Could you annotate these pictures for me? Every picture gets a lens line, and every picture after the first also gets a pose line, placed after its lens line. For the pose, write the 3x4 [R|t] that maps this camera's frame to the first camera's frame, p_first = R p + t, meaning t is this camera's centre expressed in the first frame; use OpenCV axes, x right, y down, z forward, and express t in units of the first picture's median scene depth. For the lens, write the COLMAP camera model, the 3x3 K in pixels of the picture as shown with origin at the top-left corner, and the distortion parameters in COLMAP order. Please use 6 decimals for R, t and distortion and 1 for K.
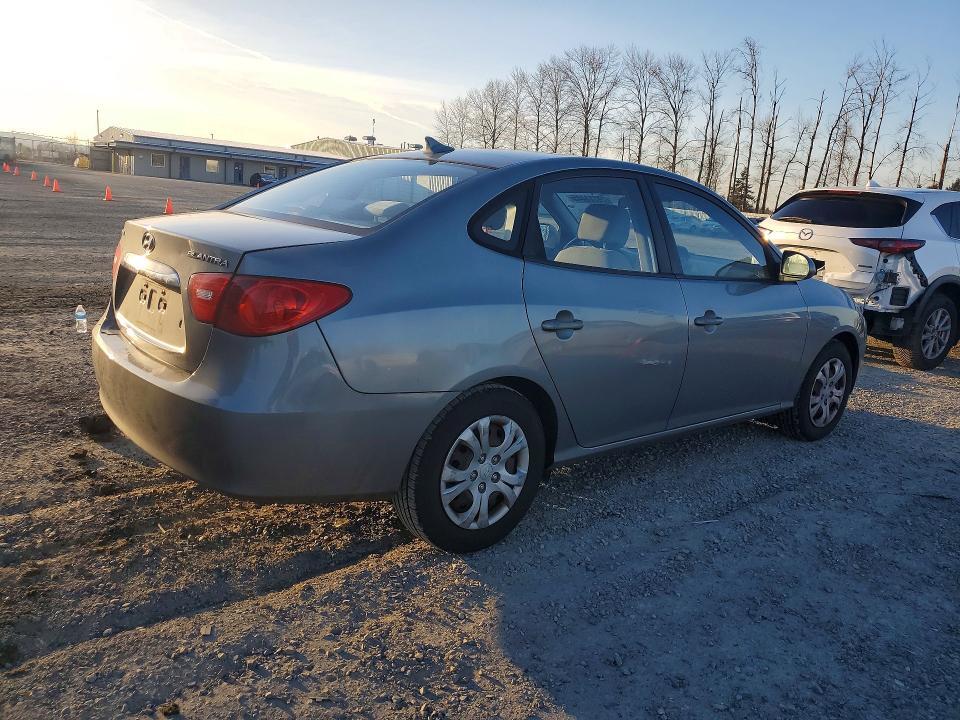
lens RADIAL K [[785.1, 0, 483.3], [0, 785.1, 364.9], [0, 0, 1]] dist [0.001280, -0.030772]
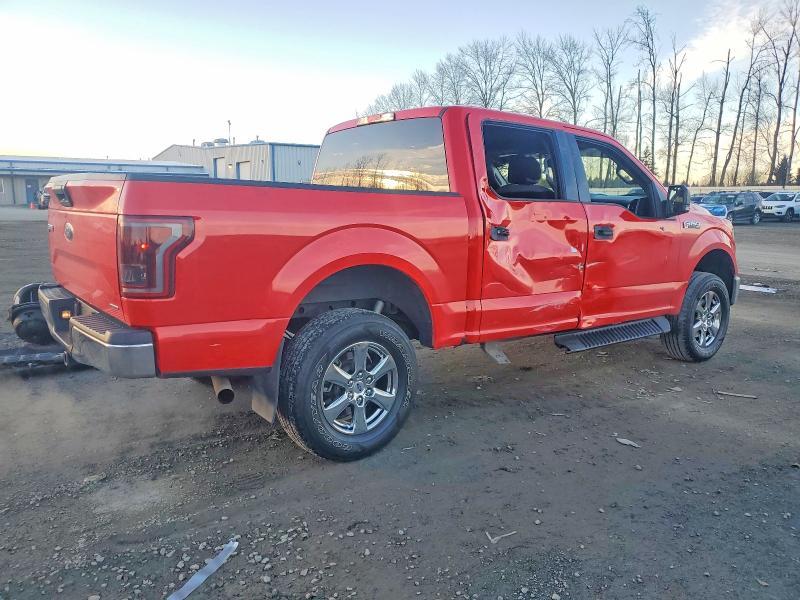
lens RADIAL K [[654.2, 0, 394.6], [0, 654.2, 295.6], [0, 0, 1]] dist [0.001280, -0.030772]
pose [[0.995239, -0.076297, -0.060653, 0.055285], [0.072595, 0.995491, -0.061057, -0.035841], [0.065038, 0.056363, 0.996290, 0.187782]]
